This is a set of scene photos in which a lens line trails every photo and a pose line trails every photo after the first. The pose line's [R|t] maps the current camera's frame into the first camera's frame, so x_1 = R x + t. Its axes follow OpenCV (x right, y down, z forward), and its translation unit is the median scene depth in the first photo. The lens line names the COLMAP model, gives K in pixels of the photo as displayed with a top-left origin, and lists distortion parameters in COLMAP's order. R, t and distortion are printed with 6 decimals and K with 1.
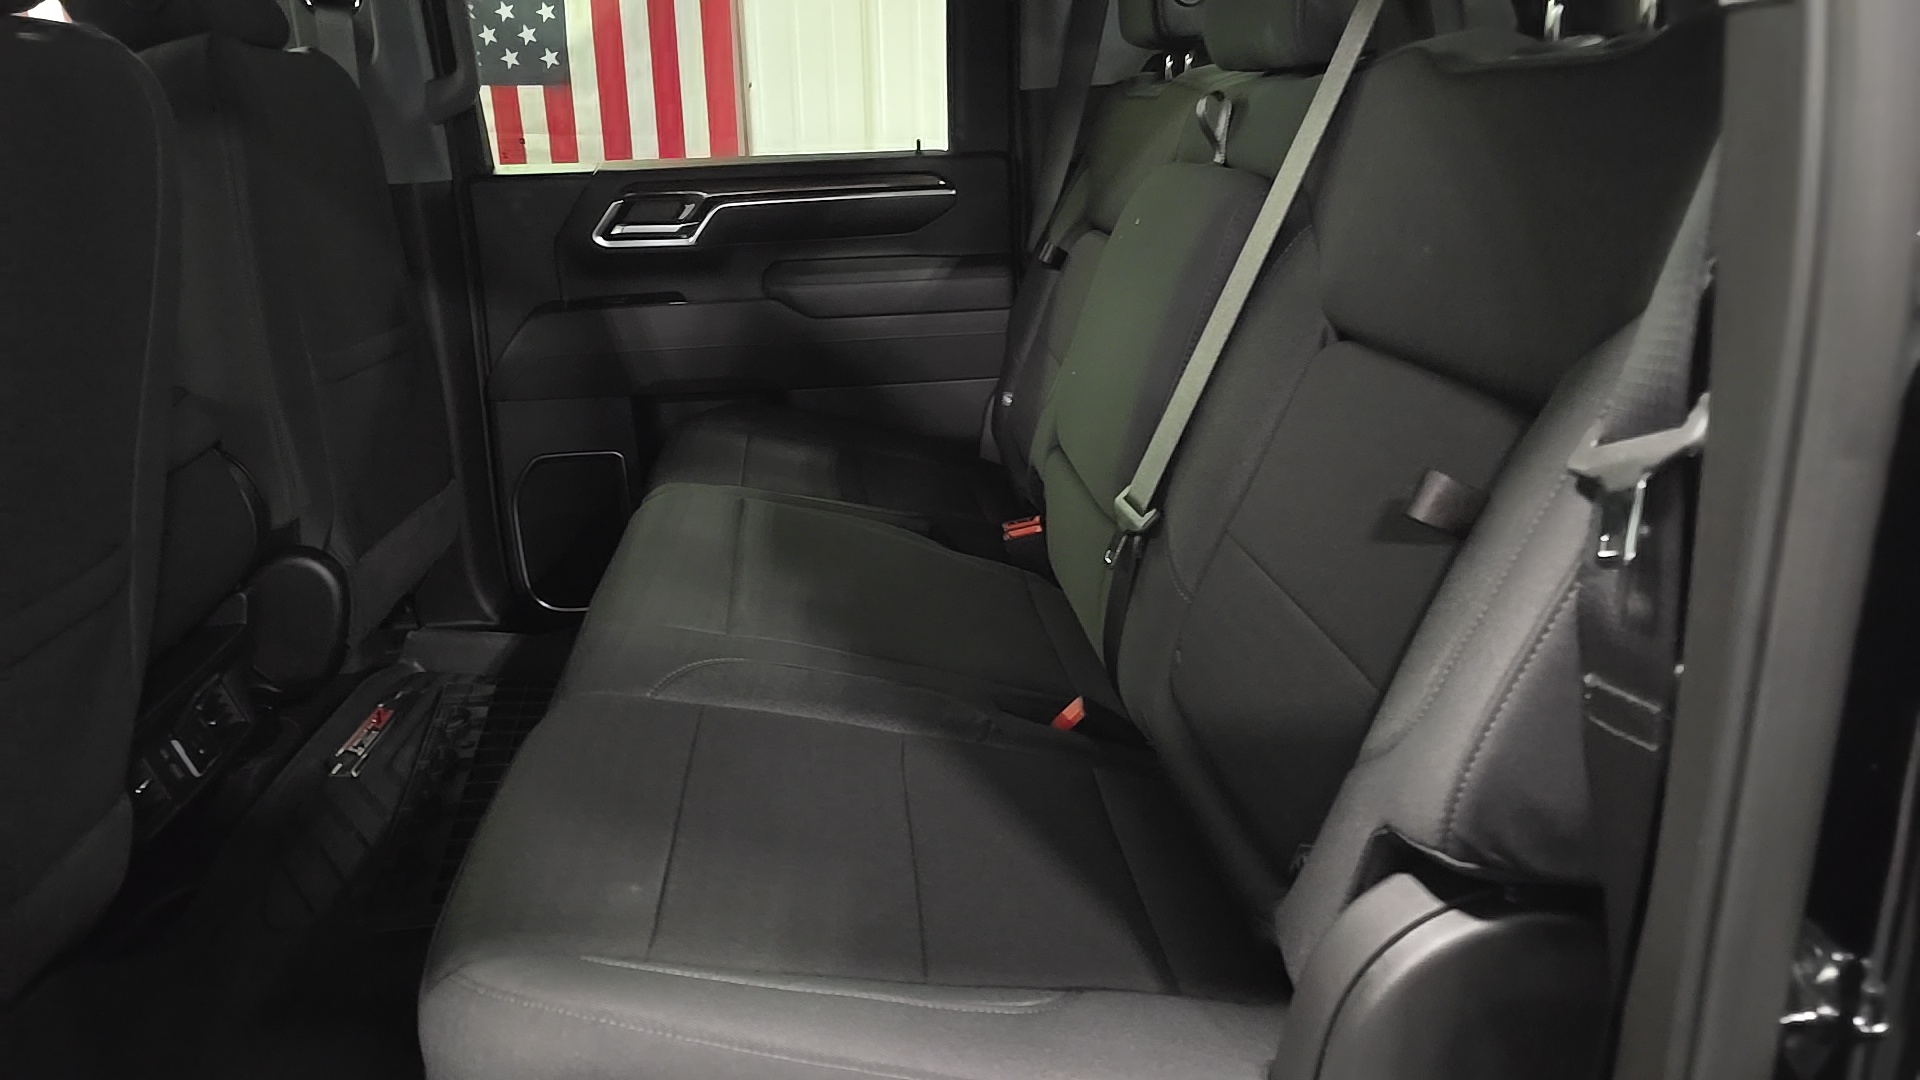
lens RADIAL K [[1285.5, 0, 962.9], [0, 1285.5, 546.3], [0, 0, 1]] dist [0.061744, -0.064940]
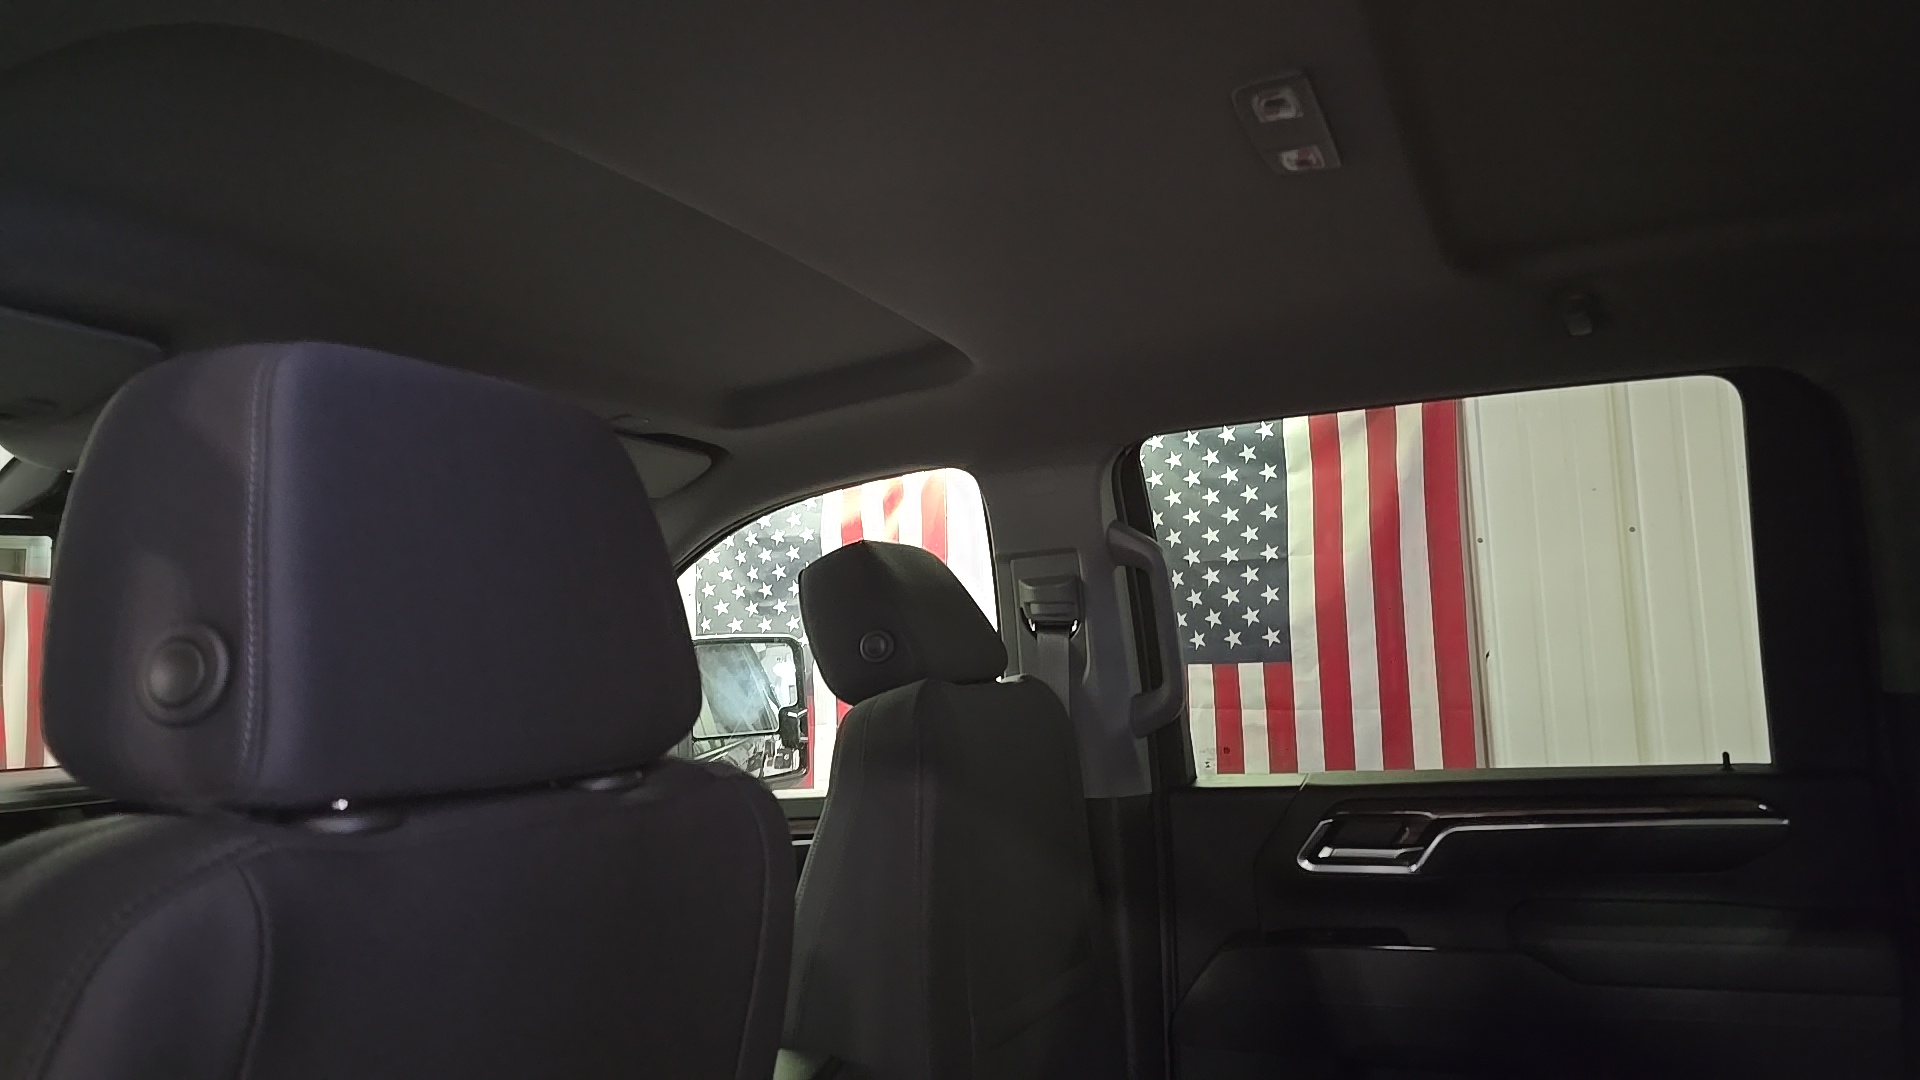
lens RADIAL K [[1285.5, 0, 962.9], [0, 1285.5, 546.3], [0, 0, 1]] dist [0.061744, -0.064940]
pose [[0.859244, -0.070022, -0.506752, -0.023459], [-0.132780, 0.926112, -0.353110, -0.096506], [0.494034, 0.370694, 0.786458, 0.127330]]
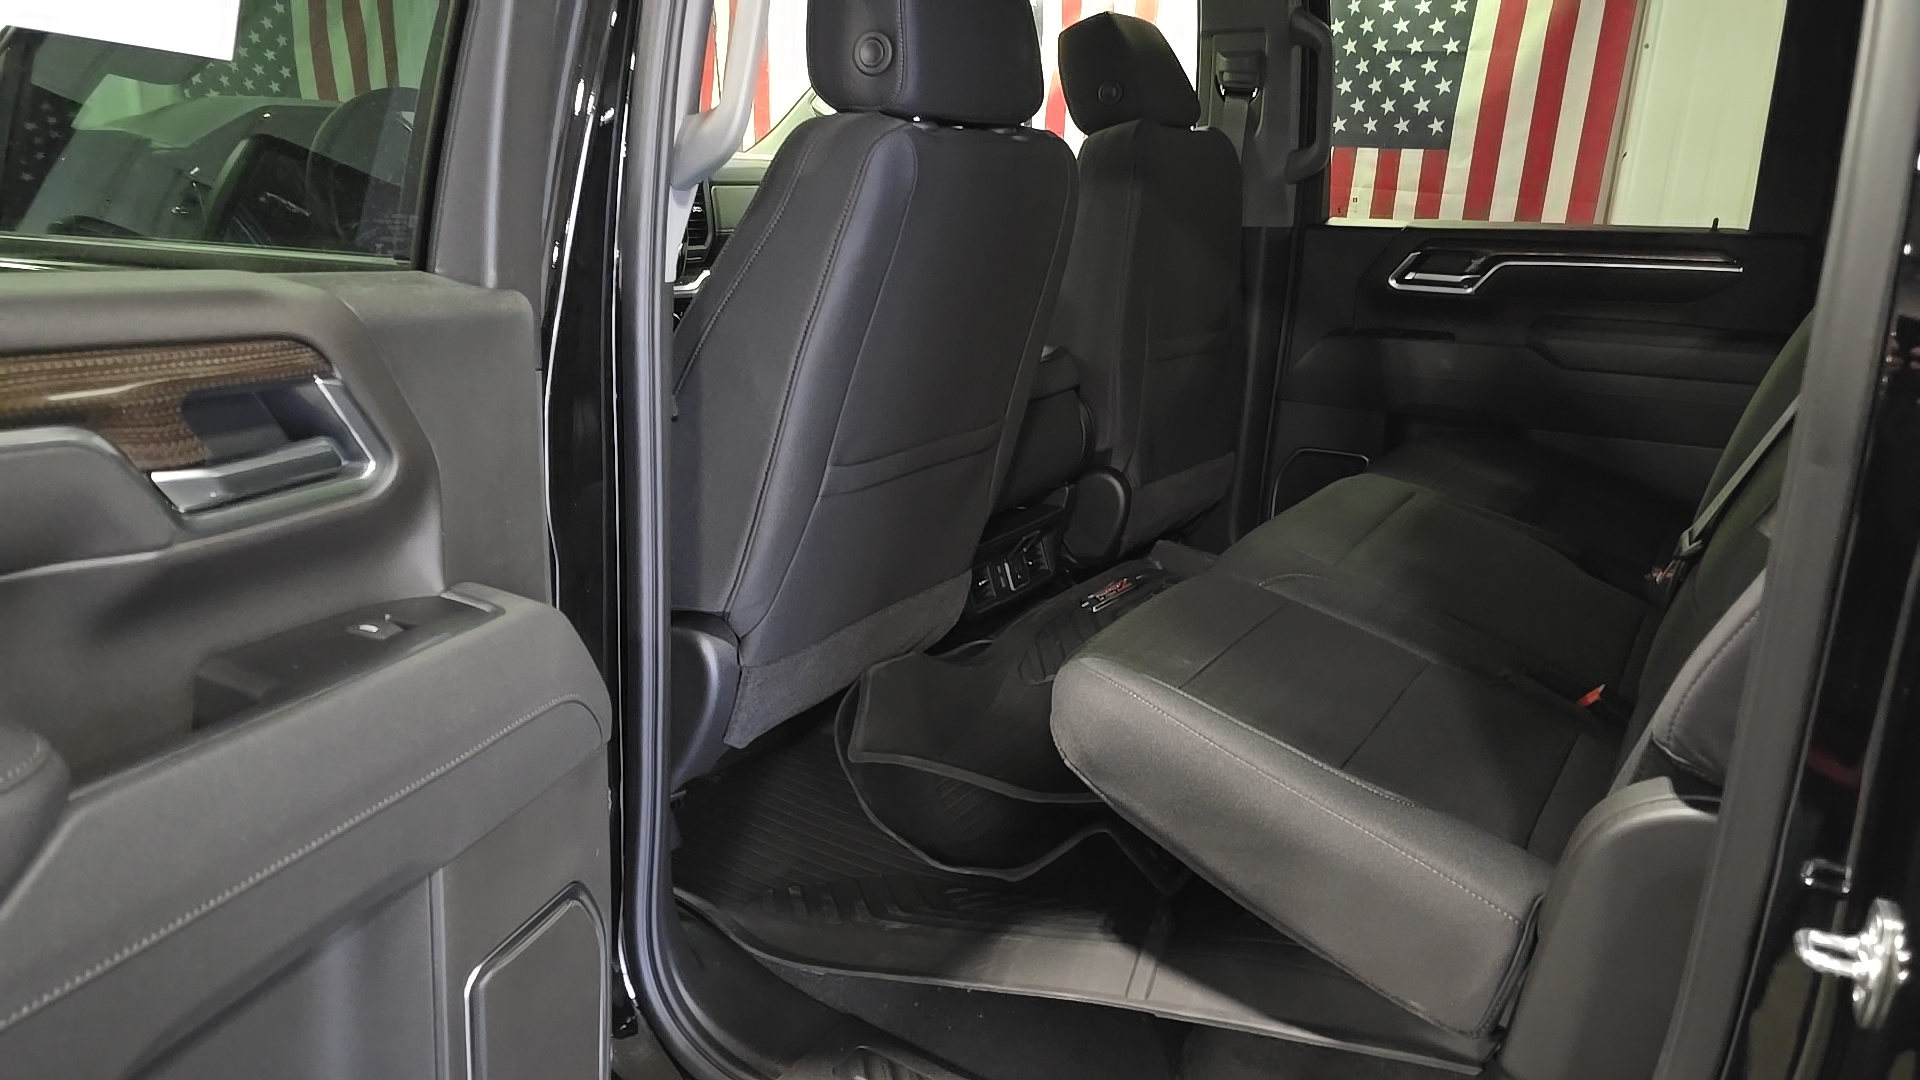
lens RADIAL K [[1253.1, 0, 960.9], [0, 1253.1, 582.2], [0, 0, 1]] dist [0.037021, -0.053732]
pose [[0.777477, 0.235433, -0.583182, 0.159665], [-0.235842, 0.968762, 0.076677, 0.041304], [0.583016, 0.077924, 0.808715, -0.173055]]
